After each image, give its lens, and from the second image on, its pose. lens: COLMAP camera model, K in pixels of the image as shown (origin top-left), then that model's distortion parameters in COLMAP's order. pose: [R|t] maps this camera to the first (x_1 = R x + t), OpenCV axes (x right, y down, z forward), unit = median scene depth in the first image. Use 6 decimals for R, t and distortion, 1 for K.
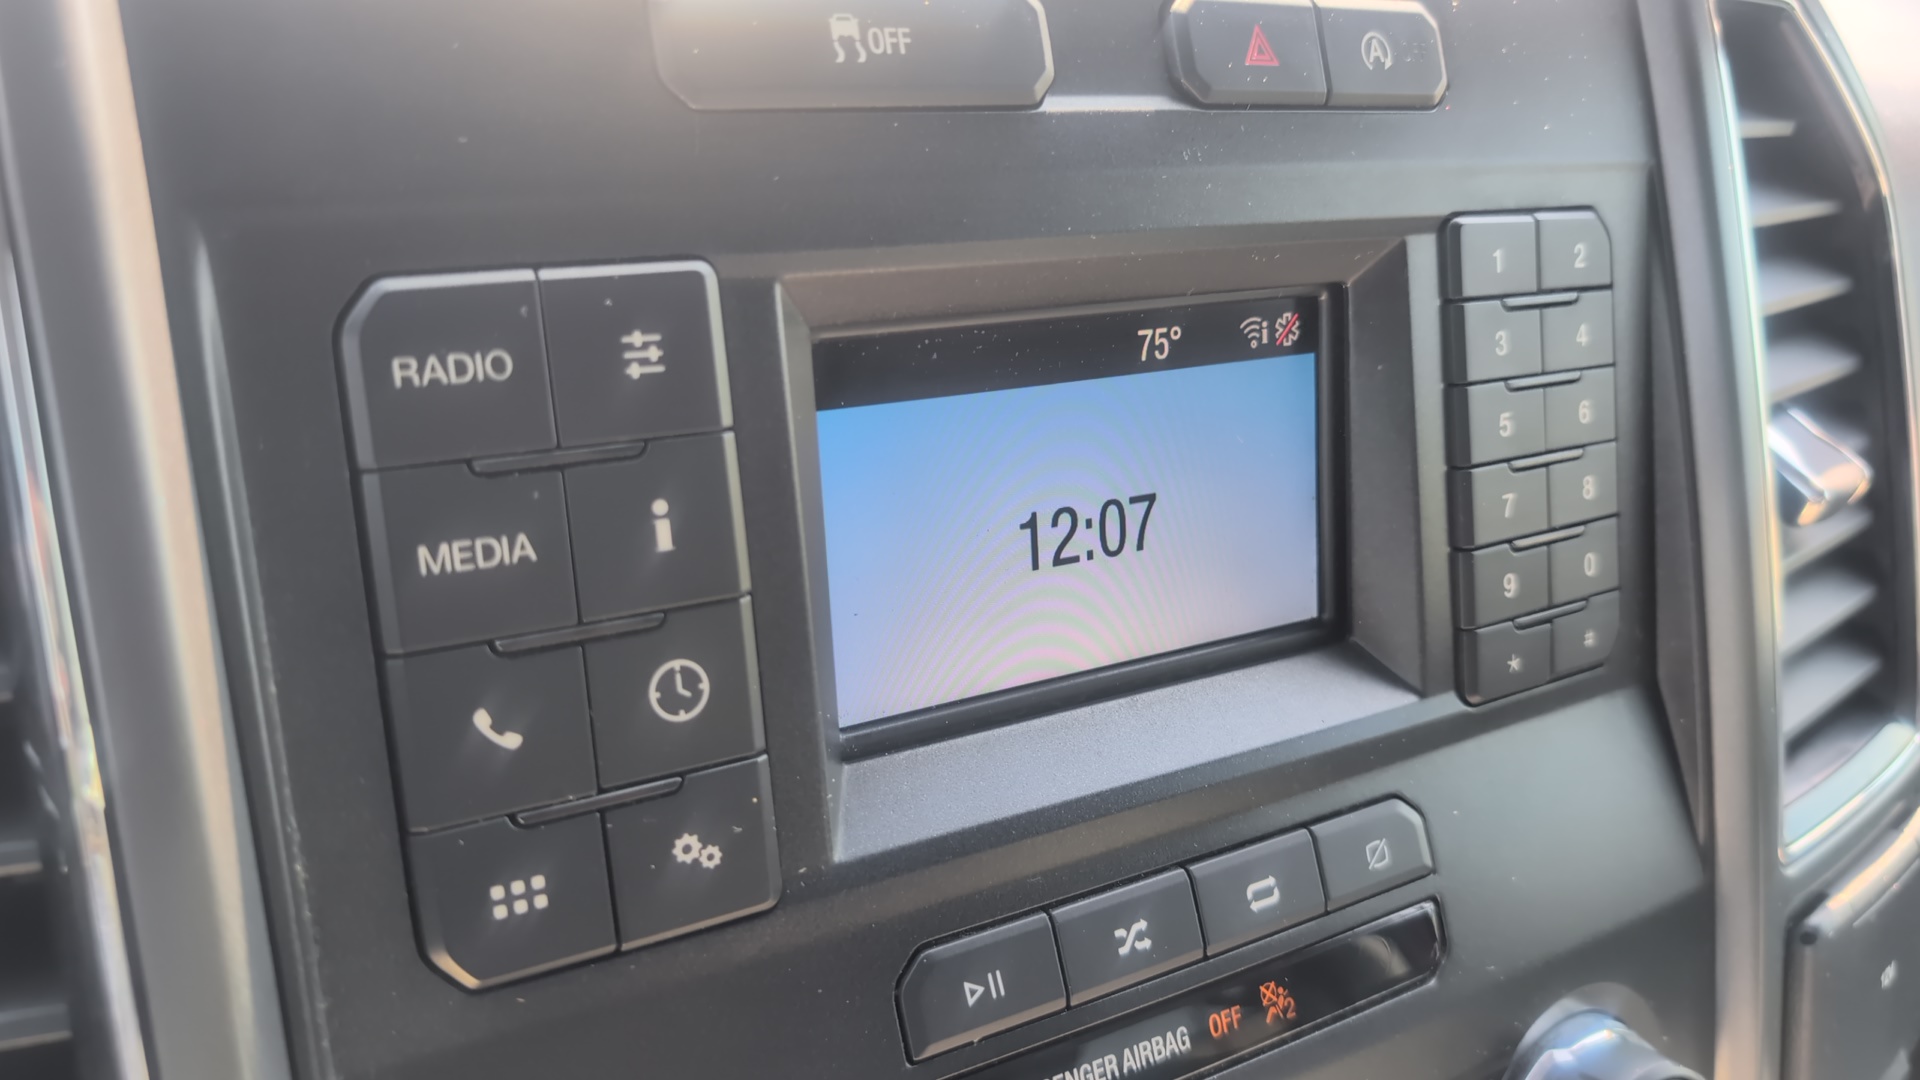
lens RADIAL K [[1607.6, 0, 947.4], [0, 1607.6, 535.8], [0, 0, 1]] dist [0.023775, -0.039521]
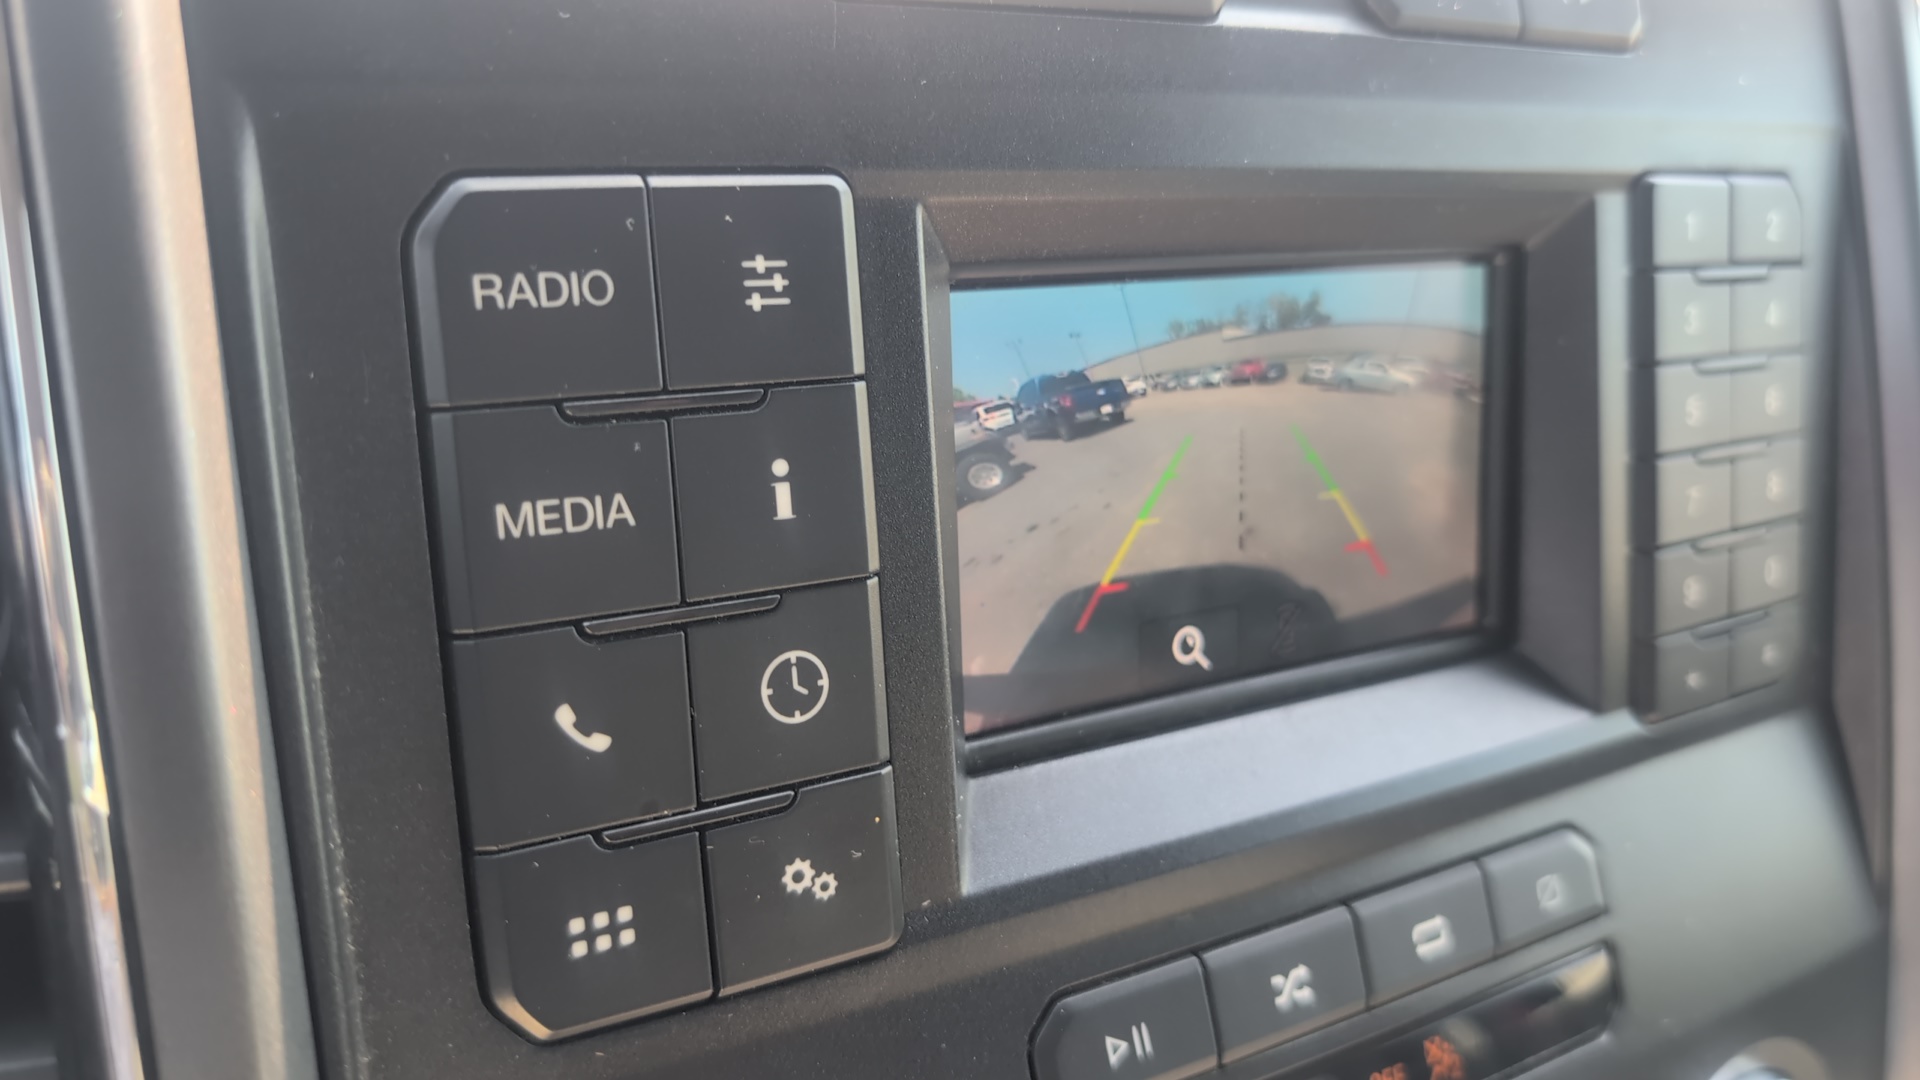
lens RADIAL K [[1607.6, 0, 957.3], [0, 1607.6, 524.5], [0, 0, 1]] dist [0.023775, -0.039521]
pose [[0.999756, 0.022099, 0.000696, -0.077615], [-0.022087, 0.999659, -0.013933, 0.019475], [-0.001003, 0.013914, 0.999903, 0.146340]]
